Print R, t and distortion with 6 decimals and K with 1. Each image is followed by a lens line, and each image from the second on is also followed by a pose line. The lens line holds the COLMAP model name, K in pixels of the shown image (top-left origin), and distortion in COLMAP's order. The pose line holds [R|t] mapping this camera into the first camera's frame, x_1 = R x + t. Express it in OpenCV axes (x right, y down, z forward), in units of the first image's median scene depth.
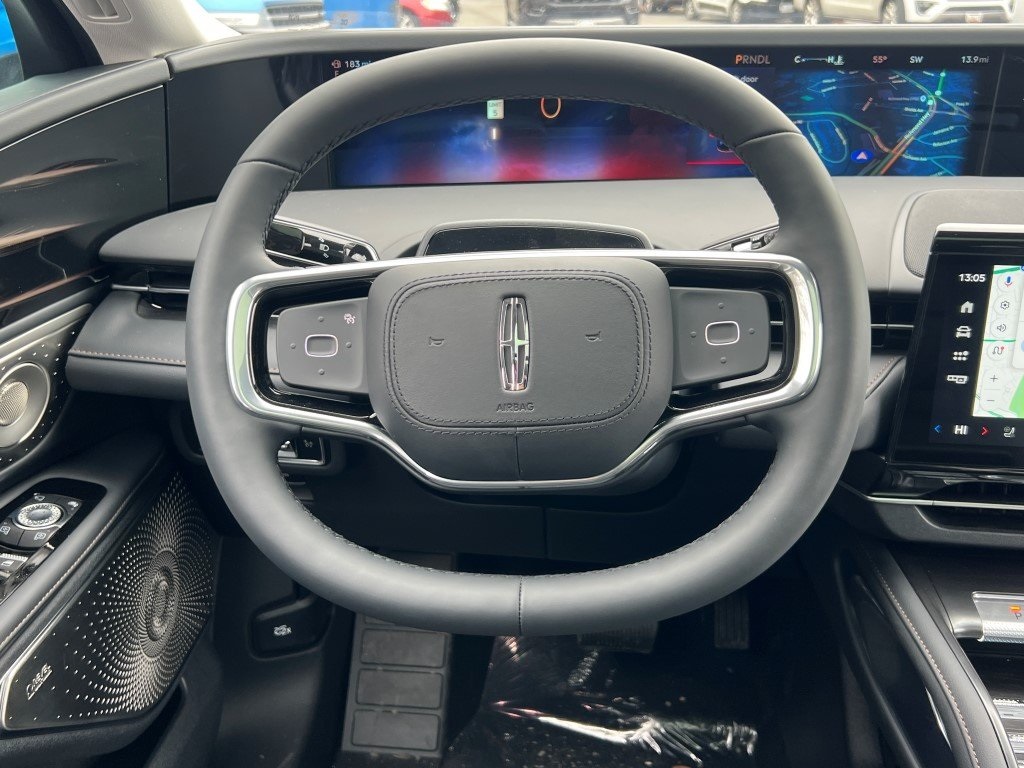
lens RADIAL K [[960.3, 0, 512.0], [0, 960.3, 384.0], [0, 0, 1]] dist [-0.007974, -0.009999]
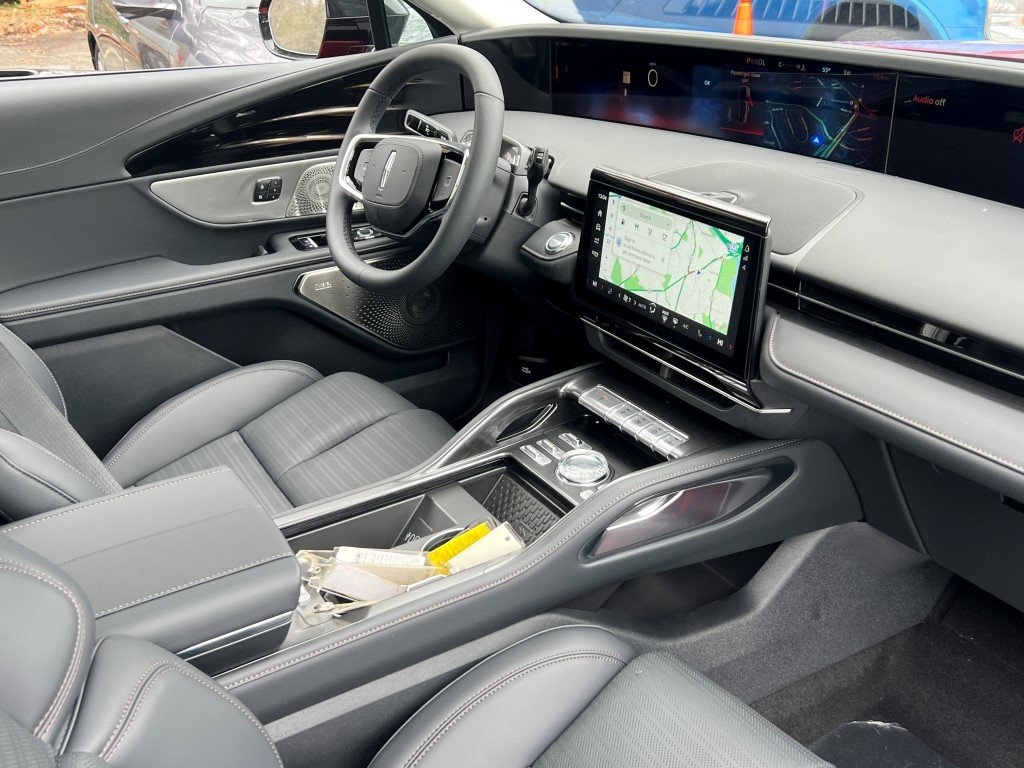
lens RADIAL K [[986.9, 0, 512.0], [0, 986.9, 384.0], [0, 0, 1]] dist [0.004116, 0.001227]
pose [[0.602903, 0.330816, -0.725995, 1.620511], [-0.285291, 0.939206, 0.191051, -0.076305], [0.745062, 0.091934, 0.660629, -0.278280]]
